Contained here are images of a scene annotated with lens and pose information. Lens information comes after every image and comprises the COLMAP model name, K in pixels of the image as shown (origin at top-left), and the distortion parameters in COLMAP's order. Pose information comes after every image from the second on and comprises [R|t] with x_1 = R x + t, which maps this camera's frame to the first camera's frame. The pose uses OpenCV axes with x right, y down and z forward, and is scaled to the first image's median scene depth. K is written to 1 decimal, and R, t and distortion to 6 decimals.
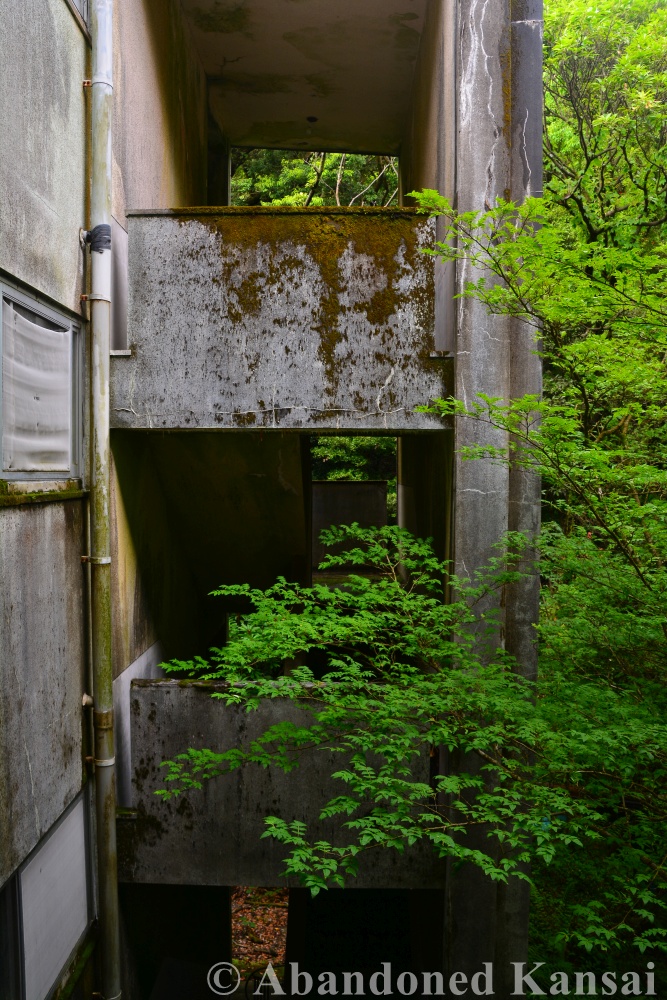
lens RADIAL K [[806.2, 0, 328.4], [0, 806.2, 496.5], [0, 0, 1]] dist [-0.125674, 0.075056]
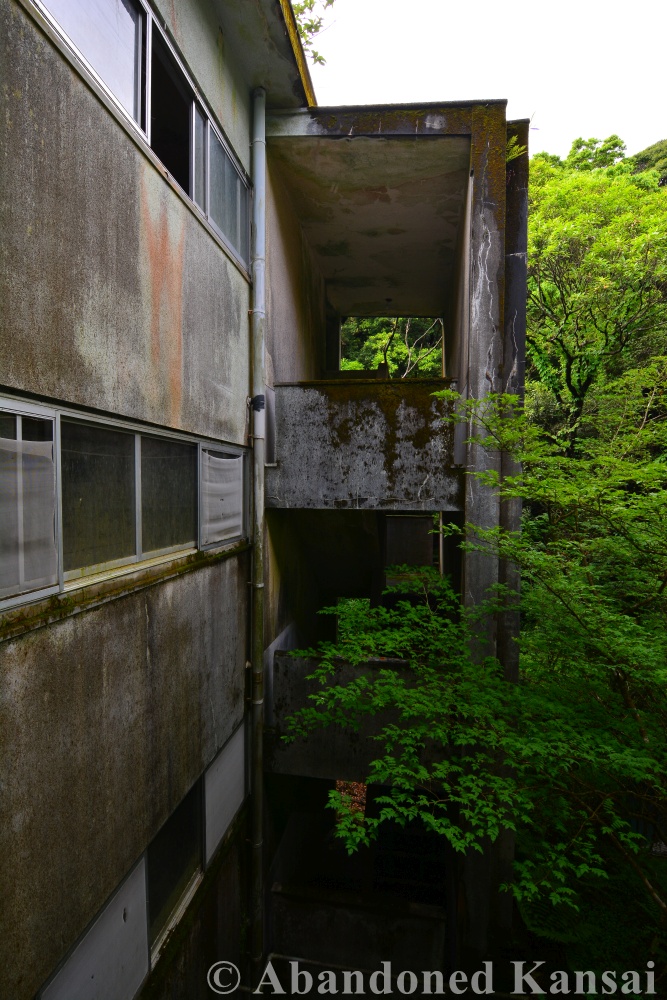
lens RADIAL K [[483.1, 0, 333.4], [0, 483.1, 495.8], [0, 0, 1]] dist [-0.002297, -0.005487]
pose [[0.989131, 0.008289, -0.146803, 0.034748], [-0.011066, 0.999775, -0.018110, -0.099801], [0.146619, 0.019537, 0.989000, -0.035109]]
